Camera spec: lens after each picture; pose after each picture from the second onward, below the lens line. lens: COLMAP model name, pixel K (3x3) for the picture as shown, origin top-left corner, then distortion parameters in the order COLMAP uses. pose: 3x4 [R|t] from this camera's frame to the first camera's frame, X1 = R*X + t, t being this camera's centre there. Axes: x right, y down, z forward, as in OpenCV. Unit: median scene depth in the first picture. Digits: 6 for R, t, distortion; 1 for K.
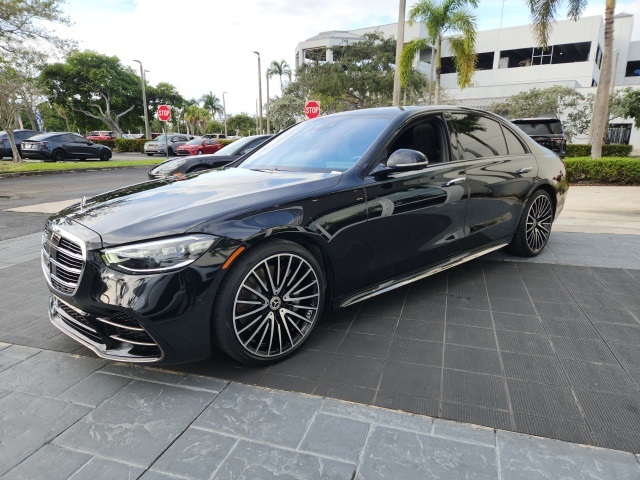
lens RADIAL K [[425.2, 0, 318.2], [0, 425.2, 238.0], [0, 0, 1]] dist [0.074974, -0.066263]
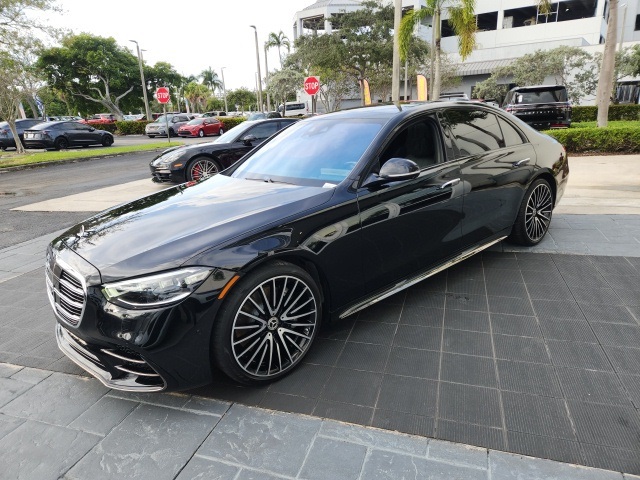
lens RADIAL K [[426.6, 0, 316.6], [0, 426.6, 228.6], [0, 0, 1]] dist [0.069535, -0.061010]
pose [[0.998928, -0.041551, -0.020404, 0.003625], [0.042412, 0.998143, 0.043733, -0.012335], [0.018549, -0.044552, 0.998835, -0.001582]]
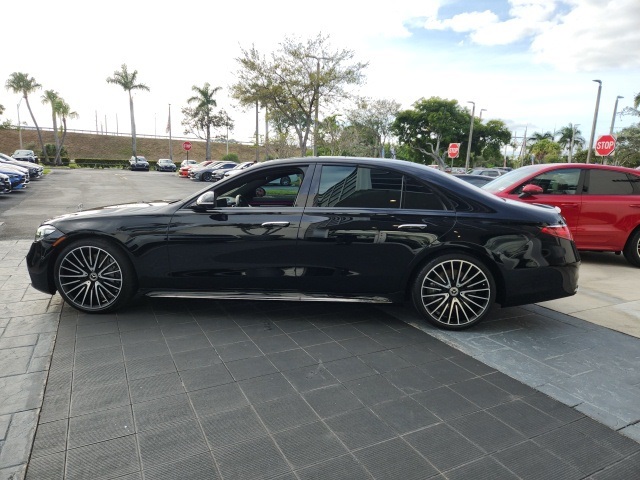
lens RADIAL K [[423.8, 0, 326.2], [0, 423.8, 231.9], [0, 0, 1]] dist [0.077189, -0.064864]
pose [[0.711871, 0.132712, -0.689657, 0.178226], [-0.192428, 0.981262, -0.009800, -0.018611], [0.675434, 0.139686, 0.724070, 0.040440]]
